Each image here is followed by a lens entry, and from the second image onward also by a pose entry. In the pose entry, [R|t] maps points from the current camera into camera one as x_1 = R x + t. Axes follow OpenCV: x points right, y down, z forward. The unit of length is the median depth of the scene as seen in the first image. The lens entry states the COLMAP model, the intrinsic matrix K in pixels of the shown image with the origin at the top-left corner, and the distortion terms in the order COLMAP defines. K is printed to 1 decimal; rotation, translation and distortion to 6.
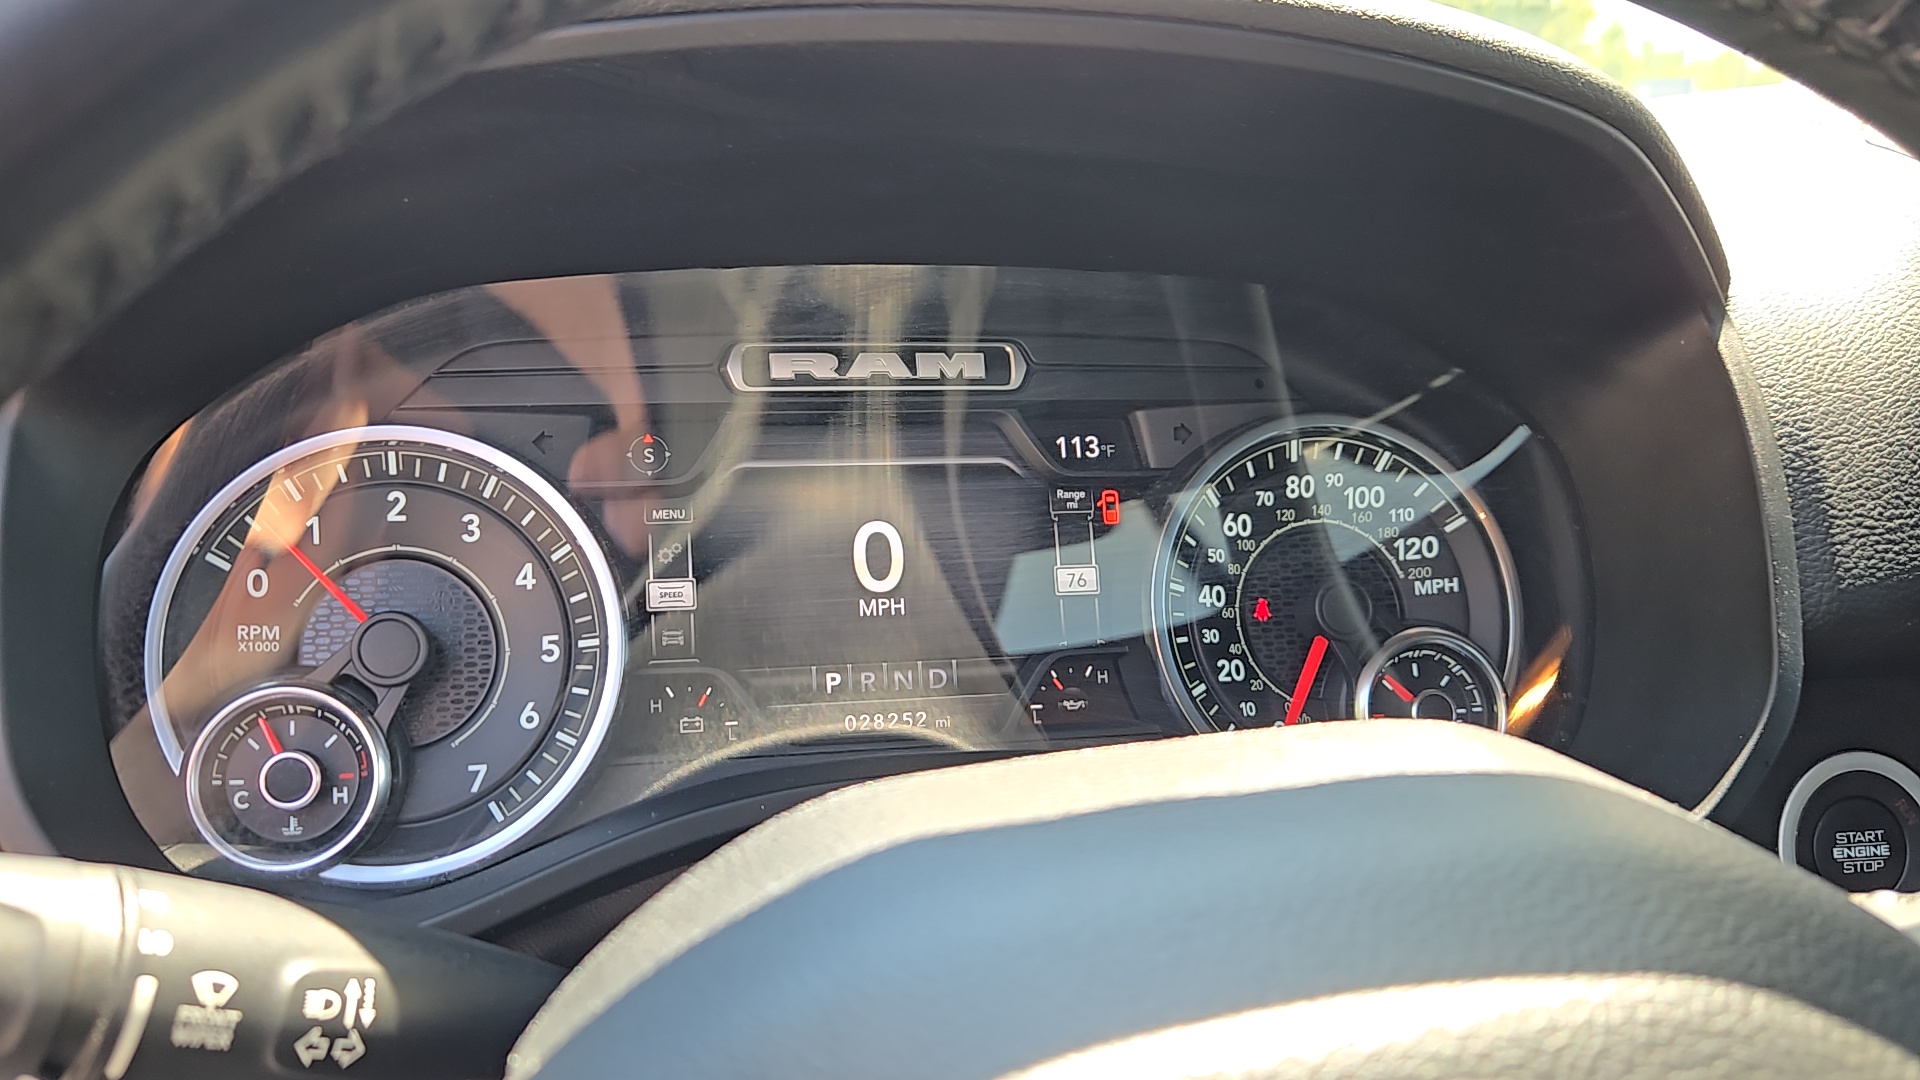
lens RADIAL K [[1601.2, 0, 954.4], [0, 1601.2, 529.9], [0, 0, 1]] dist [-0.003548, 0.008899]
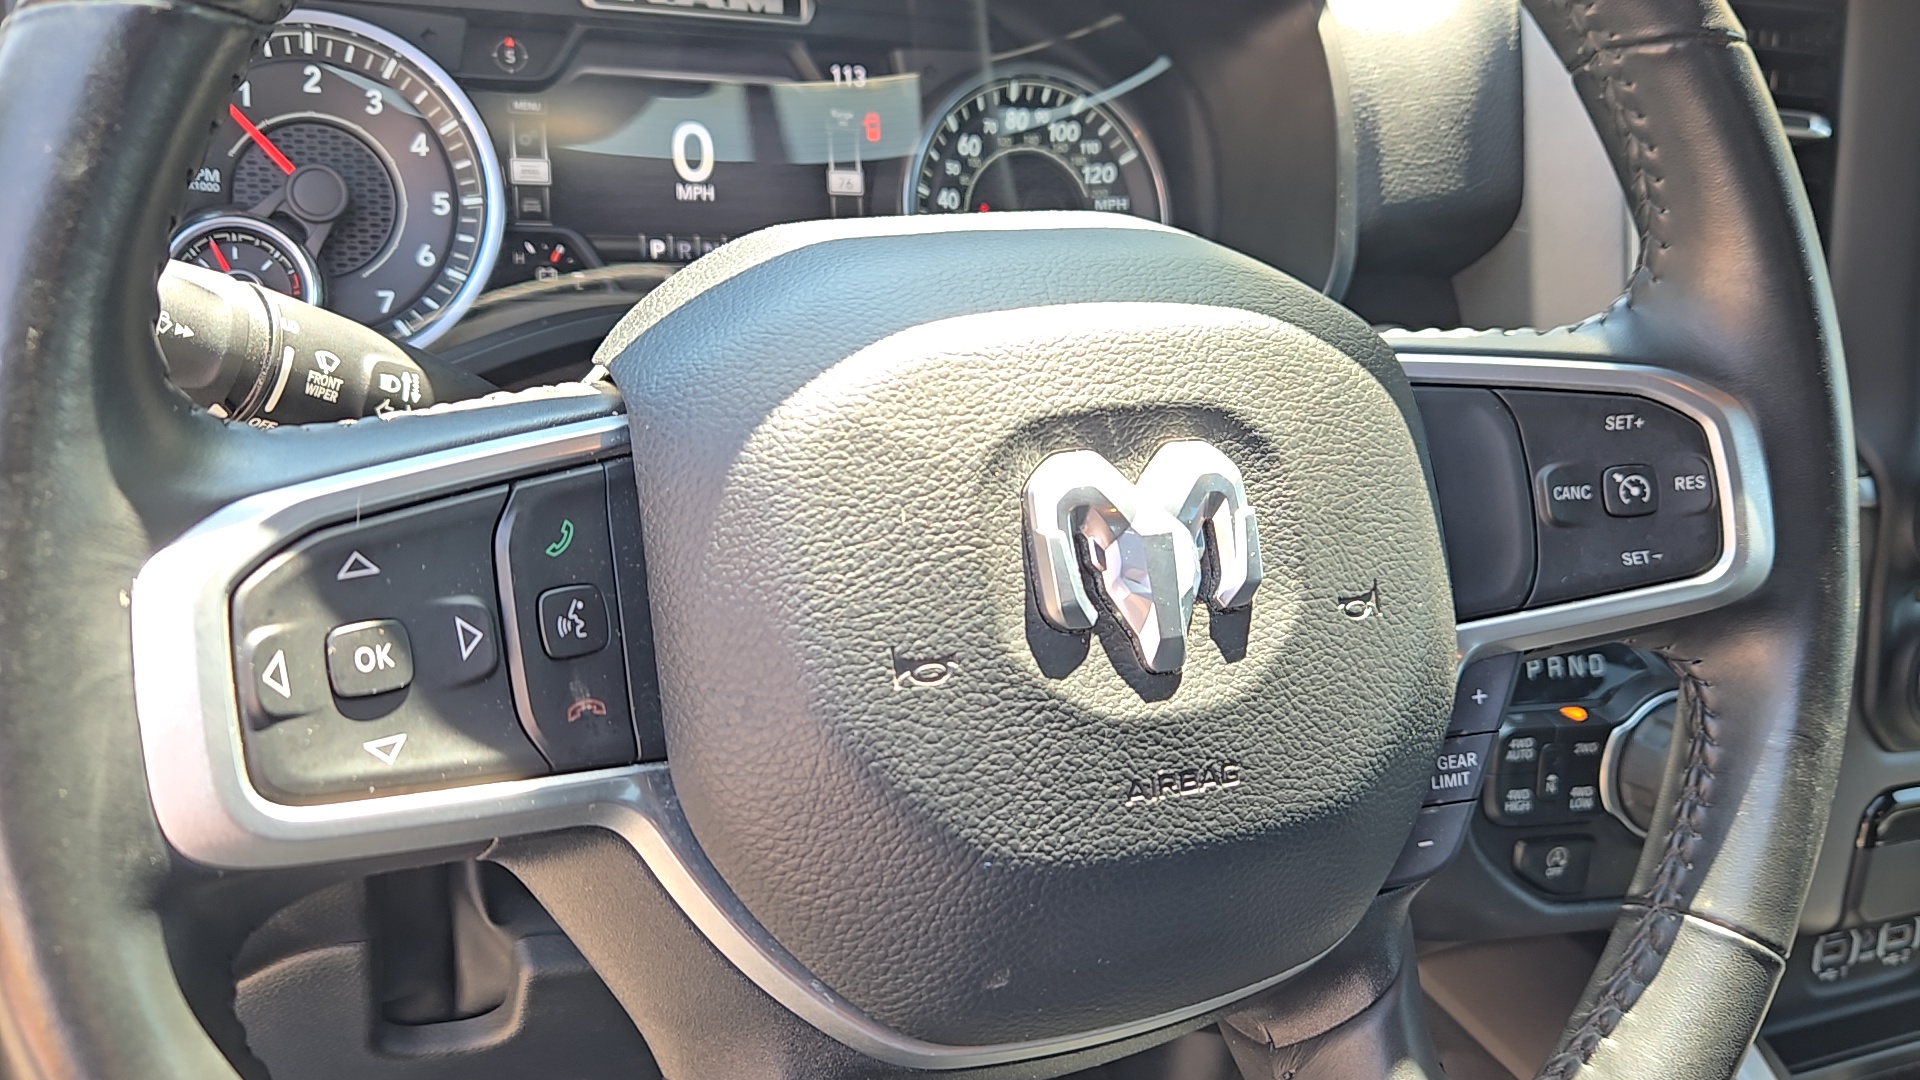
lens RADIAL K [[1611.1, 0, 945.8], [0, 1611.1, 518.4], [0, 0, 1]] dist [-0.005606, -0.004673]
pose [[0.978251, 0.013118, 0.207010, -0.123237], [-0.047382, 0.985744, 0.161440, 0.095746], [-0.201941, -0.167737, 0.964927, -0.353222]]
